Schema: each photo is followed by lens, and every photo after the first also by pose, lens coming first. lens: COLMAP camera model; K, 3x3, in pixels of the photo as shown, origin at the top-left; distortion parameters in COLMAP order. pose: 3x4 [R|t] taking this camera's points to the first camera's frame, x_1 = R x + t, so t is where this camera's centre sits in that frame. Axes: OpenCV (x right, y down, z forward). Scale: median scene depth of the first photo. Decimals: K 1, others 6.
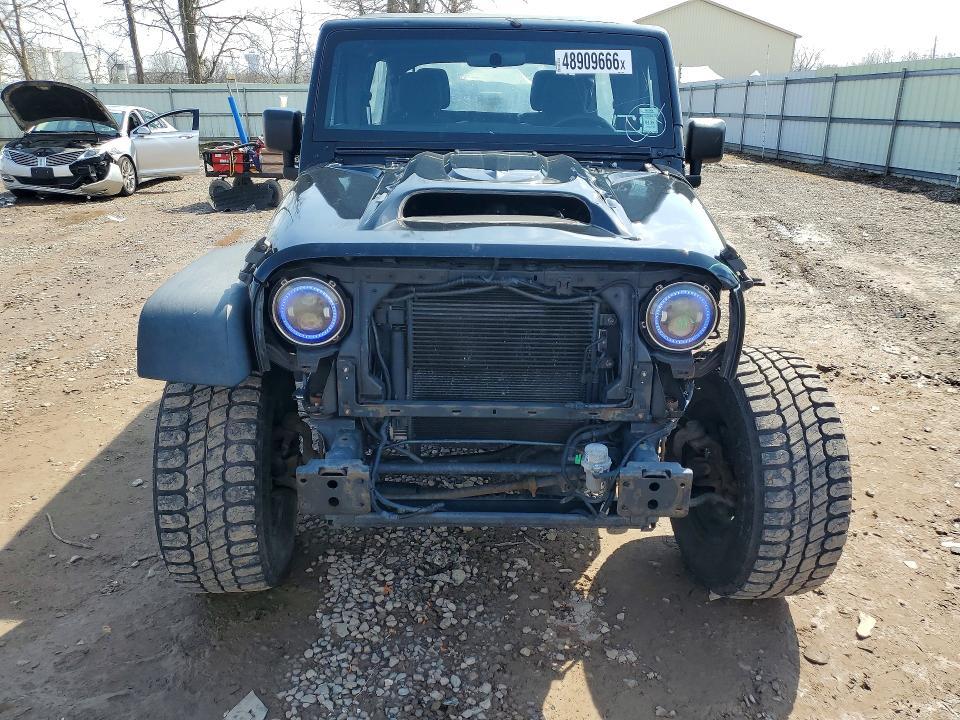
lens RADIAL K [[741.9, 0, 480.0], [0, 741.9, 360.0], [0, 0, 1]] dist [0.074527, 0.000207]
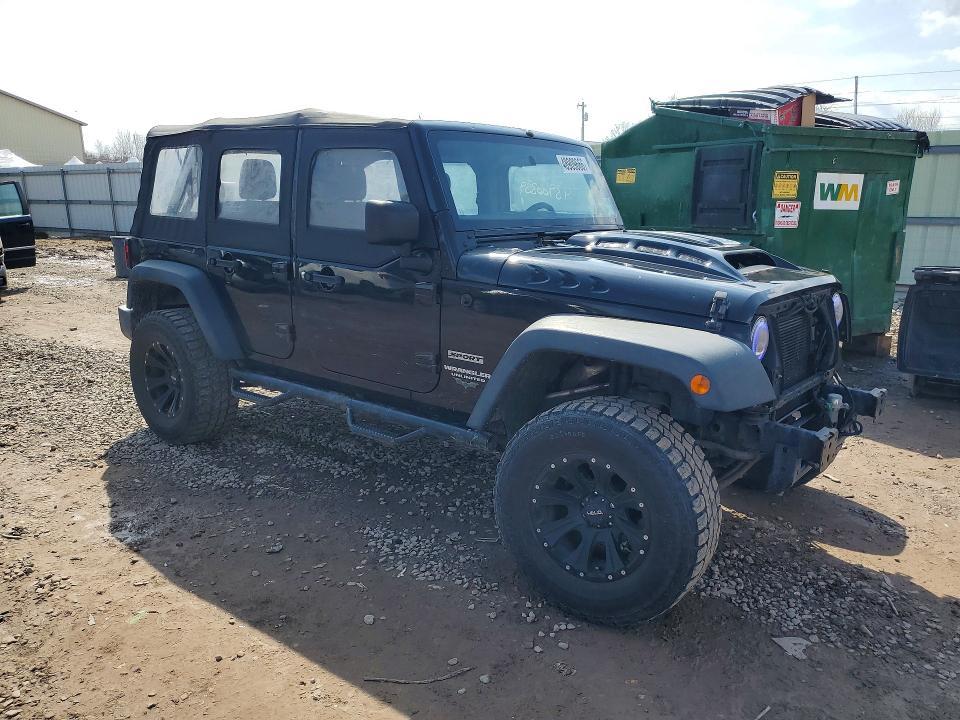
lens RADIAL K [[741.9, 0, 480.0], [0, 741.9, 360.0], [0, 0, 1]] dist [0.074527, 0.000207]
pose [[0.631341, -0.171681, 0.756263, -0.964329], [0.249218, 0.968376, 0.011781, -0.103513], [-0.734370, 0.181037, 0.654161, 0.282935]]
